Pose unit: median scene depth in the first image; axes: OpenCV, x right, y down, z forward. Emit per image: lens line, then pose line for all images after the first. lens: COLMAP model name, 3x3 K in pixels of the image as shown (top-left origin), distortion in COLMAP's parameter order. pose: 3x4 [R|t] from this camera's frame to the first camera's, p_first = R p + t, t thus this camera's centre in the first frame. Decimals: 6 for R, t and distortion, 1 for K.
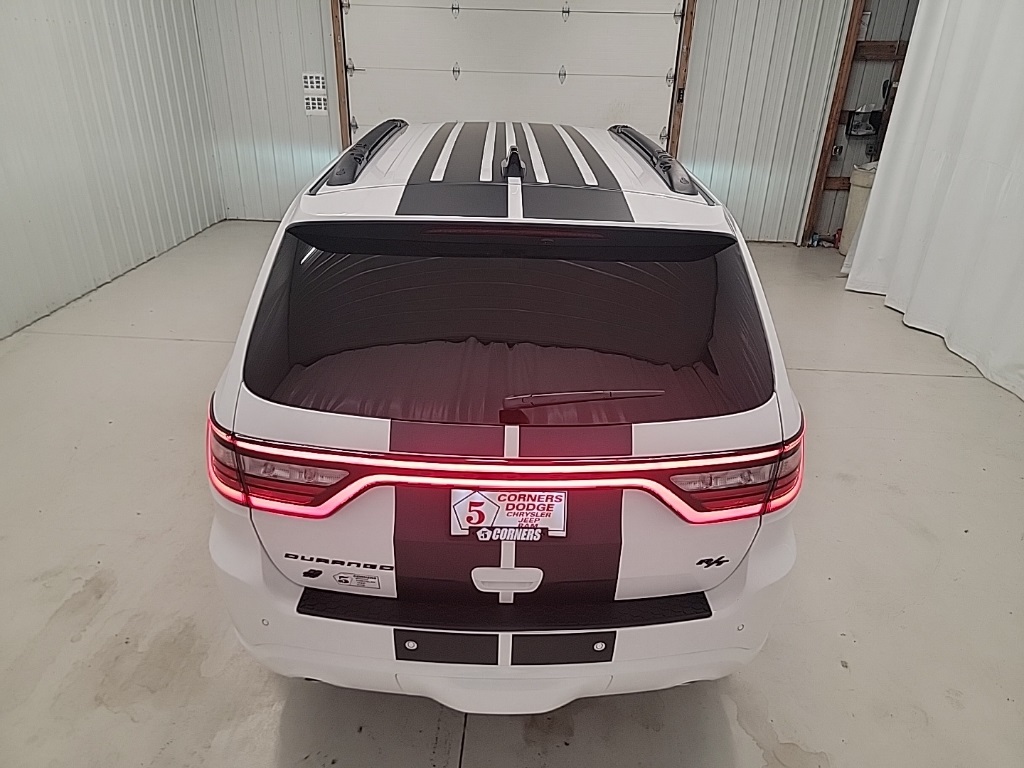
lens RADIAL K [[735.4, 0, 509.9], [0, 735.4, 384.8], [0, 0, 1]] dist [0.065173, -0.067862]
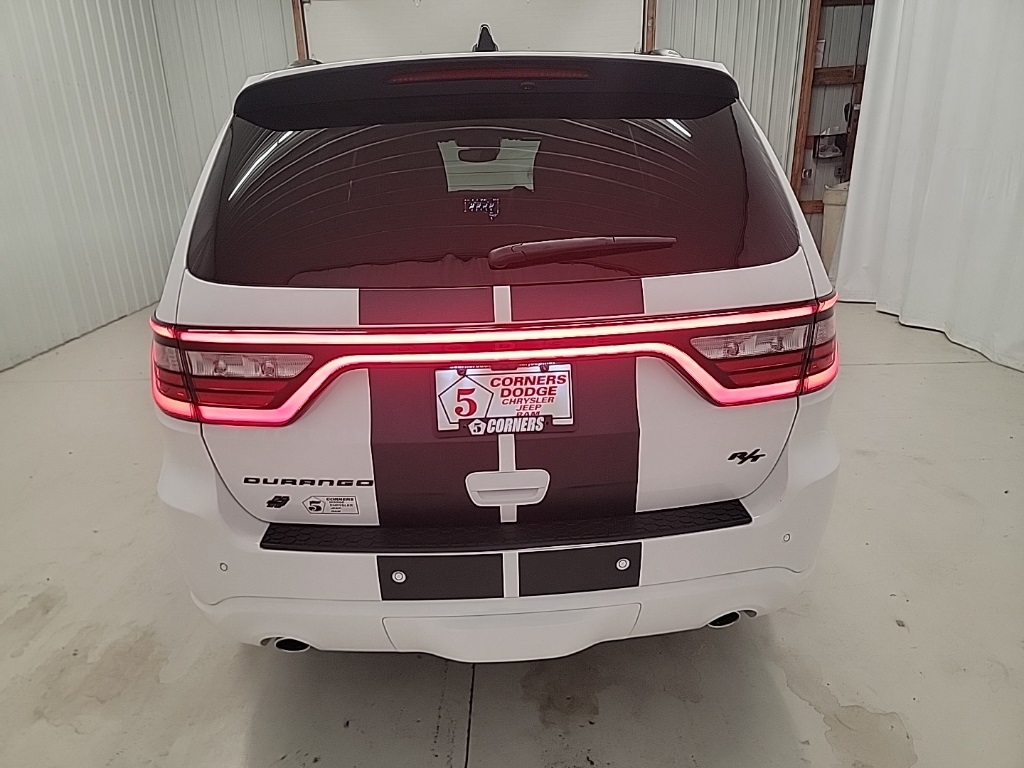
lens RADIAL K [[733.3, 0, 501.5], [0, 733.3, 384.2], [0, 0, 1]] dist [0.079382, -0.086651]
pose [[0.997788, -0.065530, 0.011206, -0.012439], [0.066376, 0.991422, -0.112594, 0.235952], [-0.003732, 0.113089, 0.993578, 0.146448]]
